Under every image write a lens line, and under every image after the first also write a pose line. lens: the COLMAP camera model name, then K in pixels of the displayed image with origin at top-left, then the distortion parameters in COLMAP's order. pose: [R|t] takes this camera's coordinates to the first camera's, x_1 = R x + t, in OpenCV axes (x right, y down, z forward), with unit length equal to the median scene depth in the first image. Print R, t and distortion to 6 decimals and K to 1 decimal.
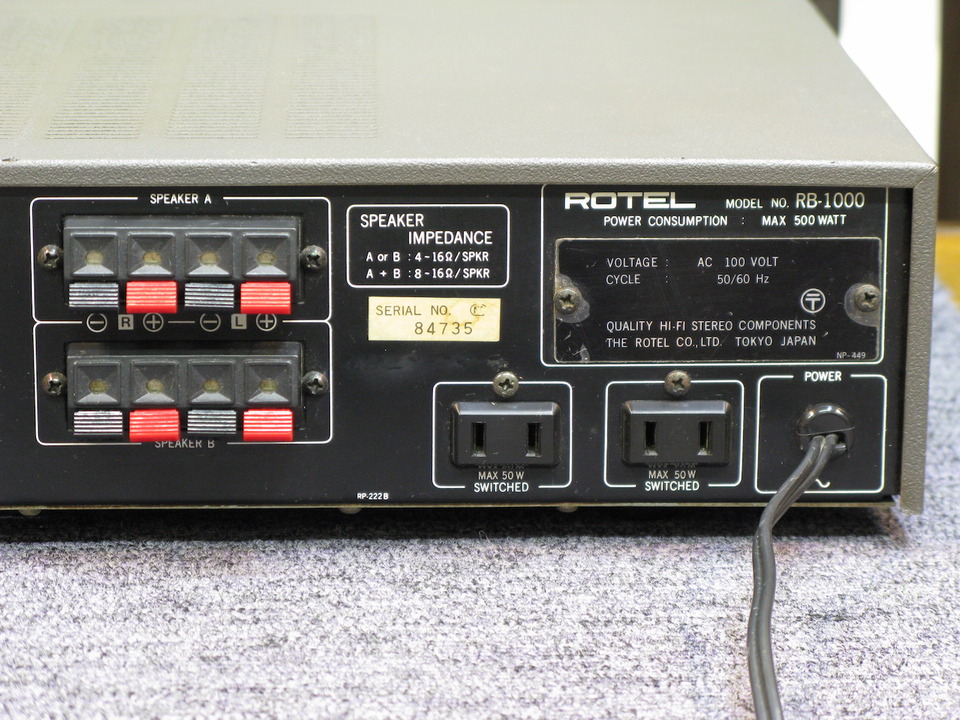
lens RADIAL K [[3725.2, 0, 482.7], [0, 3725.2, 356.8], [0, 0, 1]] dist [-0.170826, 0.000000]
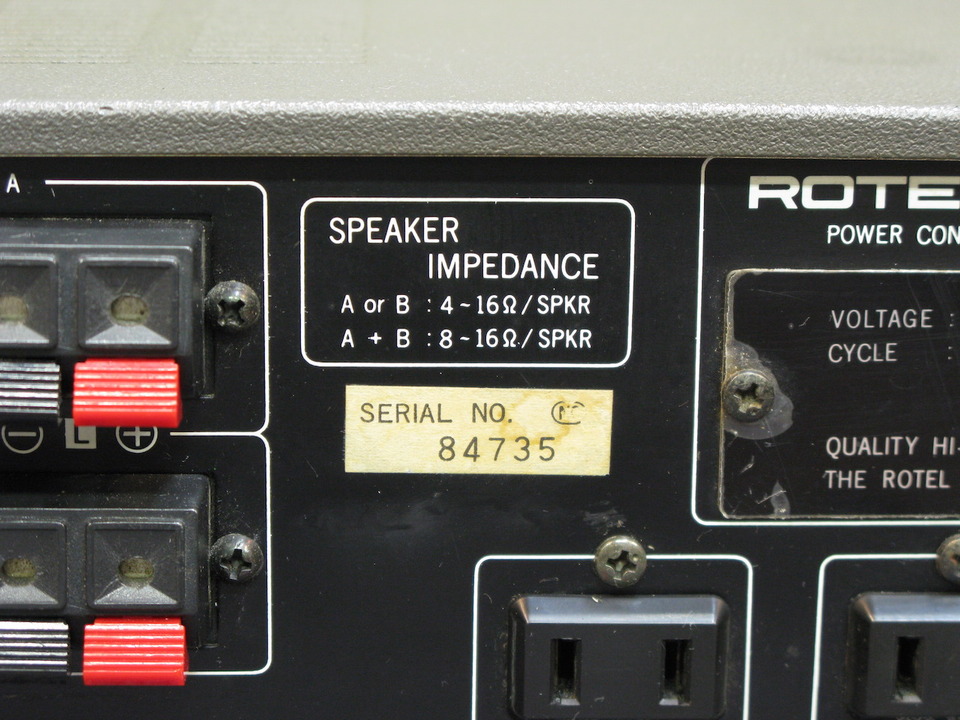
lens RADIAL K [[2808.2, 0, 475.7], [0, 2808.2, 360.3], [0, 0, 1]] dist [-0.093107, 0.000000]
pose [[0.999968, 0.006428, 0.004666, -0.015198], [-0.006521, 0.999774, 0.020248, -0.027024], [-0.004534, -0.020278, 0.999784, 0.631289]]
